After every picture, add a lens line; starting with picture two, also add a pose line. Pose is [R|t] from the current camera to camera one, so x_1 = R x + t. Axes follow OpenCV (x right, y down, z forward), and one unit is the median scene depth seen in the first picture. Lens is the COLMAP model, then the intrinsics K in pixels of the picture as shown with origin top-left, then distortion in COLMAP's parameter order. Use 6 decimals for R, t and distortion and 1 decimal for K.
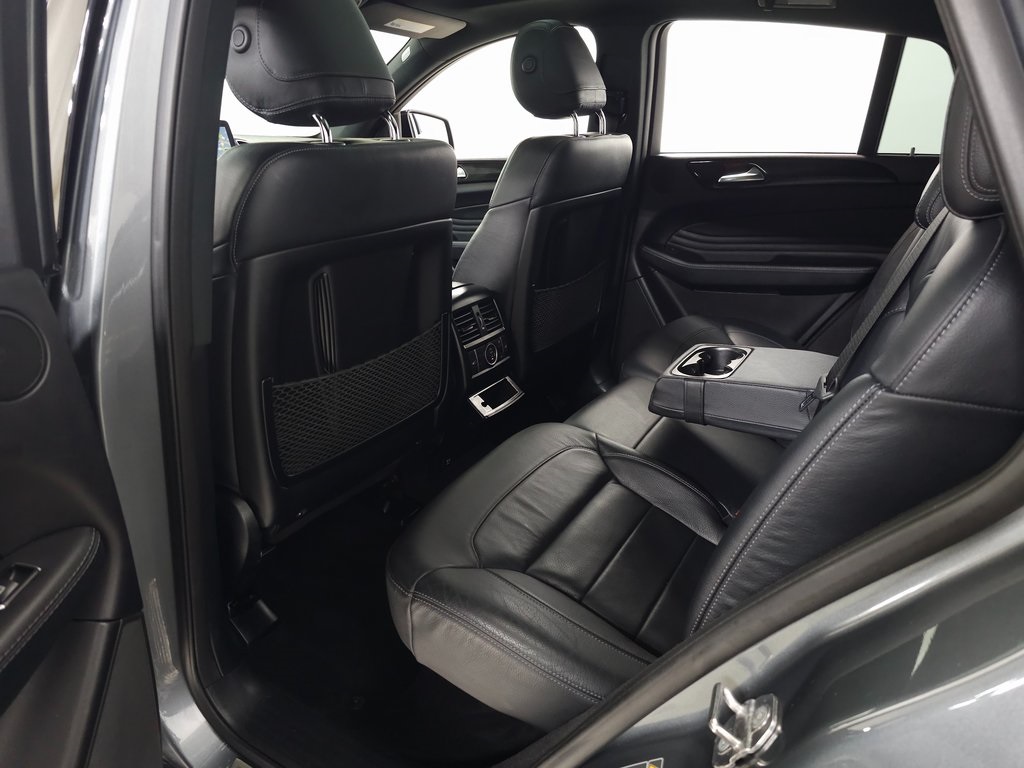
lens RADIAL K [[682.7, 0, 503.3], [0, 682.7, 386.2], [0, 0, 1]] dist [0.011871, -0.013748]
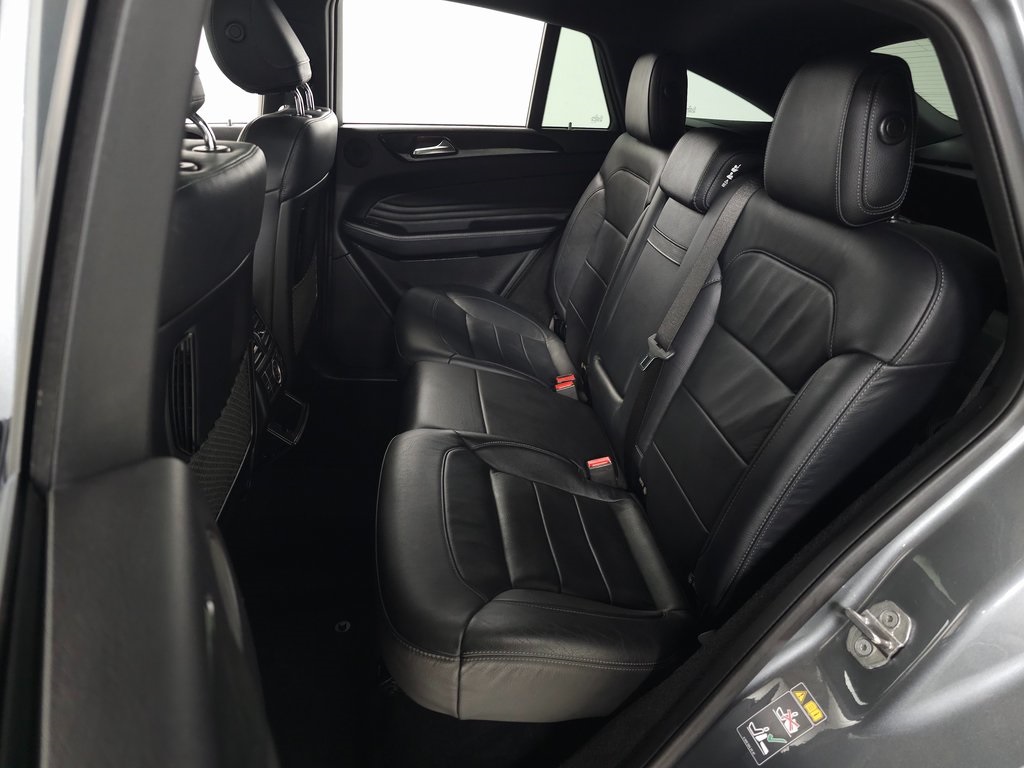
lens RADIAL K [[682.7, 0, 505.7], [0, 682.7, 382.4], [0, 0, 1]] dist [0.011871, -0.013748]
pose [[0.791508, -0.228106, 0.566994, -0.239438], [0.183699, 0.973632, 0.135261, -0.081283], [-0.582898, -0.002904, 0.812540, 0.088013]]
